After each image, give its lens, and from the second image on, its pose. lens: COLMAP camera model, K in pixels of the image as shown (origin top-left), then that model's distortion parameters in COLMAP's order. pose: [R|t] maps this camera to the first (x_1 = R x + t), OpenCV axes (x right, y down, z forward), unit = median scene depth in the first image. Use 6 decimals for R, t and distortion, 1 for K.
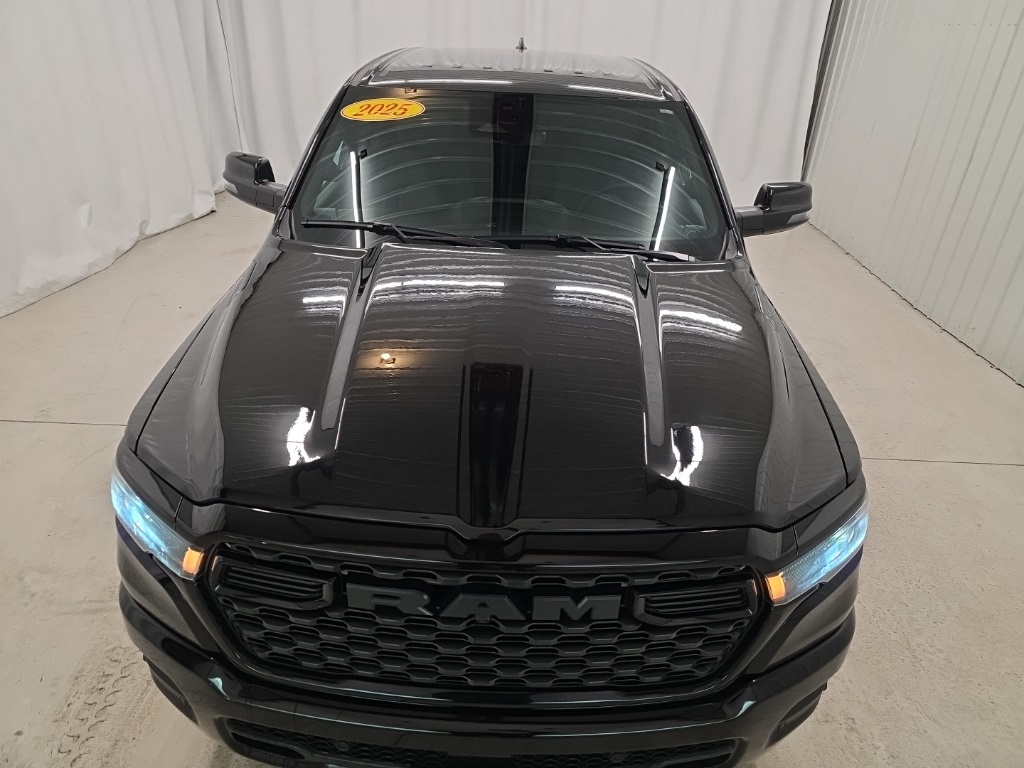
lens RADIAL K [[677.5, 0, 504.5], [0, 677.5, 359.8], [0, 0, 1]] dist [0.039105, -0.030370]
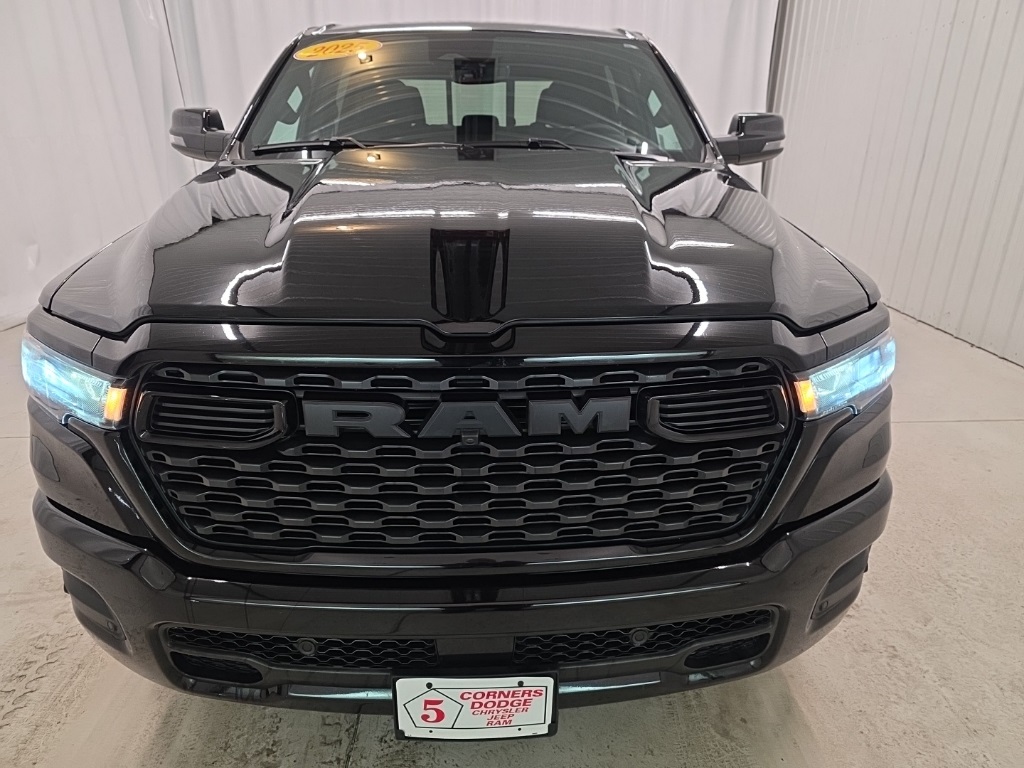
lens RADIAL K [[677.5, 0, 511.6], [0, 677.5, 380.3], [0, 0, 1]] dist [0.039105, -0.030370]
pose [[0.997136, -0.057208, 0.049465, -0.014418], [0.062147, 0.992539, -0.104897, 0.326304], [-0.043095, 0.107670, 0.993252, 0.133733]]
